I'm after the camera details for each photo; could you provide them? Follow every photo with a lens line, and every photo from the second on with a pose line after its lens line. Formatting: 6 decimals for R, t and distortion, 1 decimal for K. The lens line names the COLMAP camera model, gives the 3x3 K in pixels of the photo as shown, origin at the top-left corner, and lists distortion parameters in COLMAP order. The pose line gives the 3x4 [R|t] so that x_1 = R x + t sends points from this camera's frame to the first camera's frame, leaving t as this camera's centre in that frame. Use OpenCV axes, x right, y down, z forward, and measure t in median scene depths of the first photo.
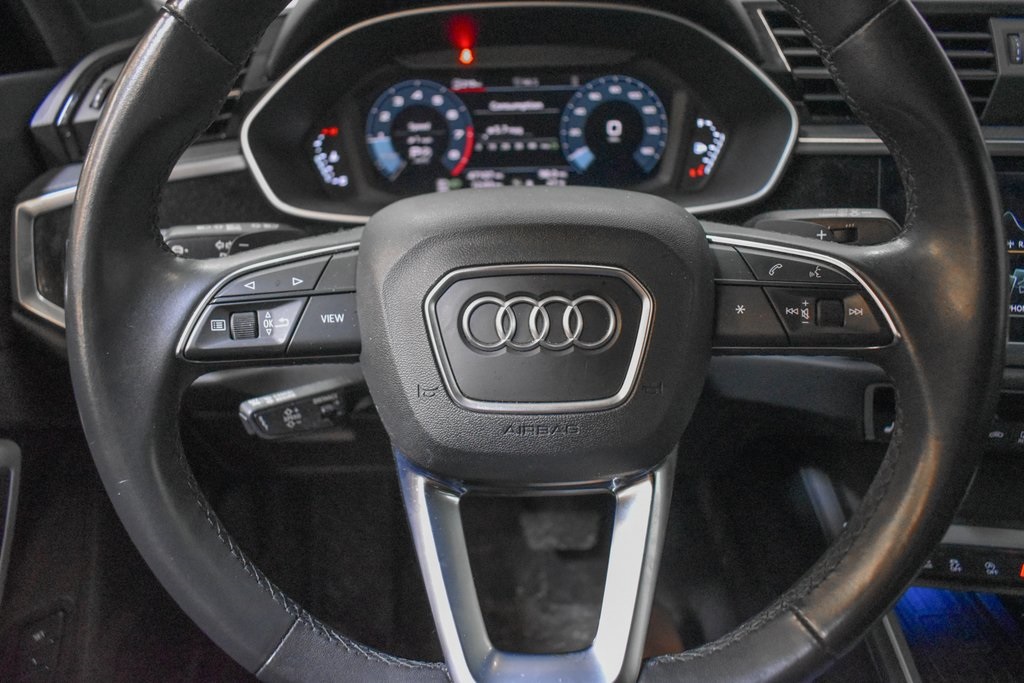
lens RADIAL K [[766.0, 0, 512.6], [0, 766.0, 333.4], [0, 0, 1]] dist [-0.016188, 0.011758]
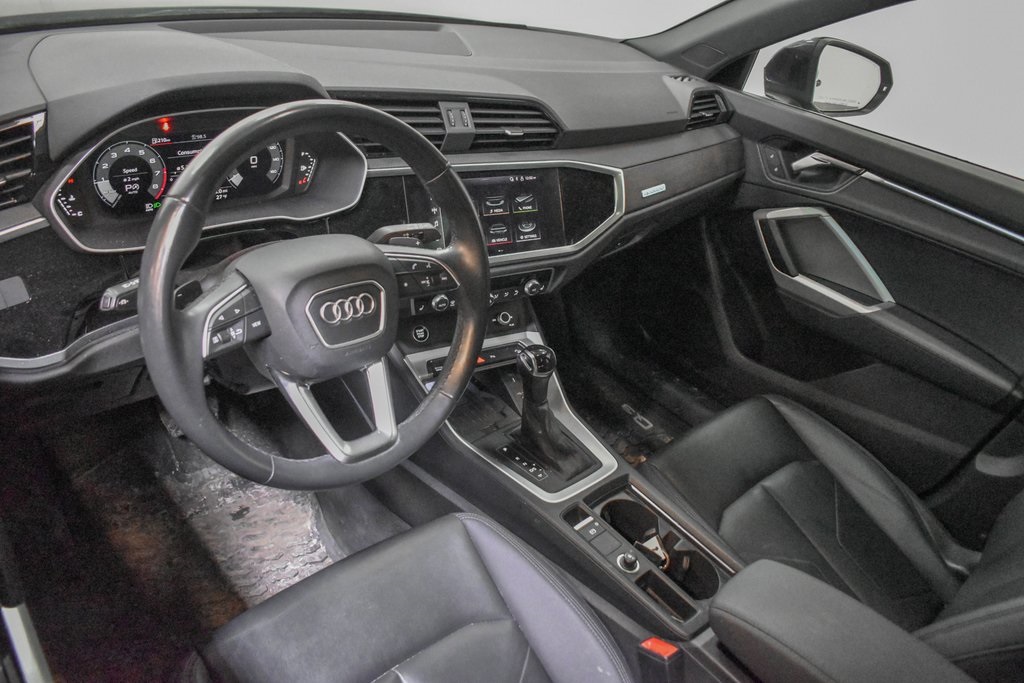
lens RADIAL K [[766.0, 0, 491.9], [0, 766.0, 333.2], [0, 0, 1]] dist [-0.016188, 0.011758]
pose [[0.737157, -0.226821, 0.636516, -0.685996], [0.105491, 0.969059, 0.223152, -0.248459], [-0.667437, -0.097351, 0.738276, -0.640430]]
